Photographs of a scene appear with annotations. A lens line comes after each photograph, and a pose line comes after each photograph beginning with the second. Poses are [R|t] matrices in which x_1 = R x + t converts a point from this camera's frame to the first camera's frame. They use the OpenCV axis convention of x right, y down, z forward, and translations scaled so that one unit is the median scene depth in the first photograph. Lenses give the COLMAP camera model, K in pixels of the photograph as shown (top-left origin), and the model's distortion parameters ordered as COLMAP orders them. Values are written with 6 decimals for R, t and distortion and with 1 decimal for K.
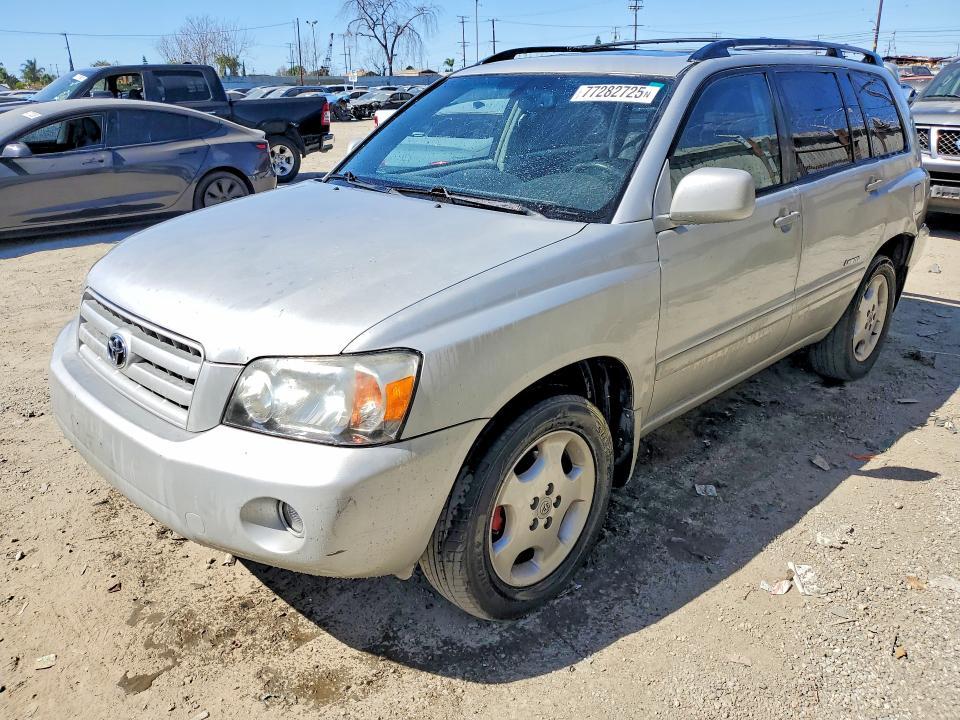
lens RADIAL K [[690.2, 0, 465.5], [0, 690.2, 358.5], [0, 0, 1]] dist [0.005331, 0.001391]
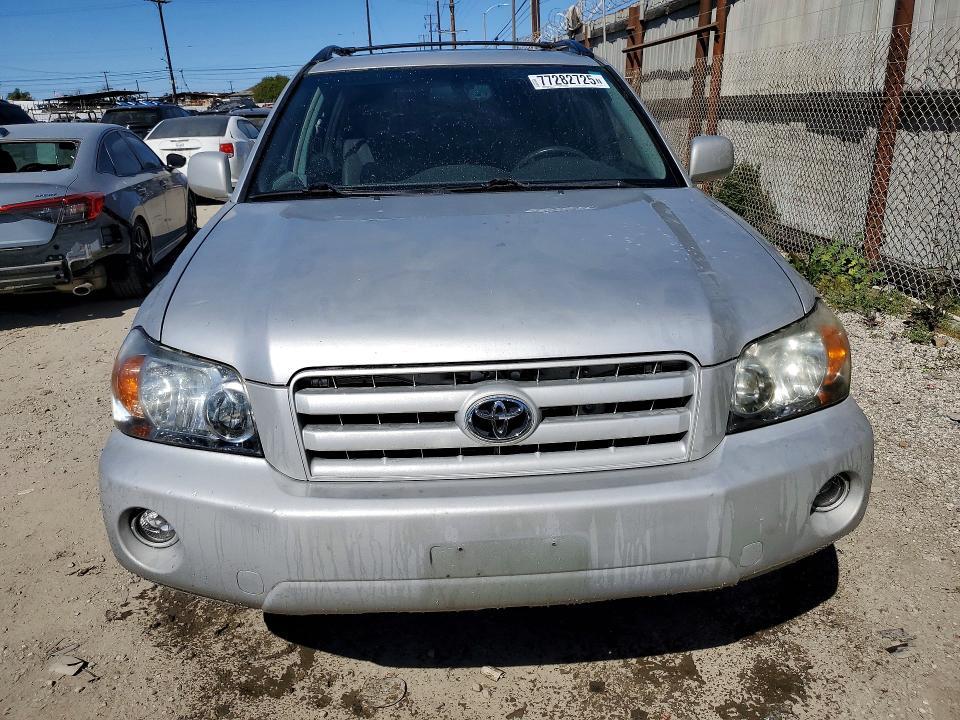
lens RADIAL K [[690.2, 0, 465.5], [0, 690.2, 358.5], [0, 0, 1]] dist [0.005331, 0.001391]
pose [[0.680367, -0.264082, 0.683639, -0.731596], [0.293045, 0.953033, 0.076503, -0.099066], [-0.671734, 0.148286, 0.725800, 0.382620]]
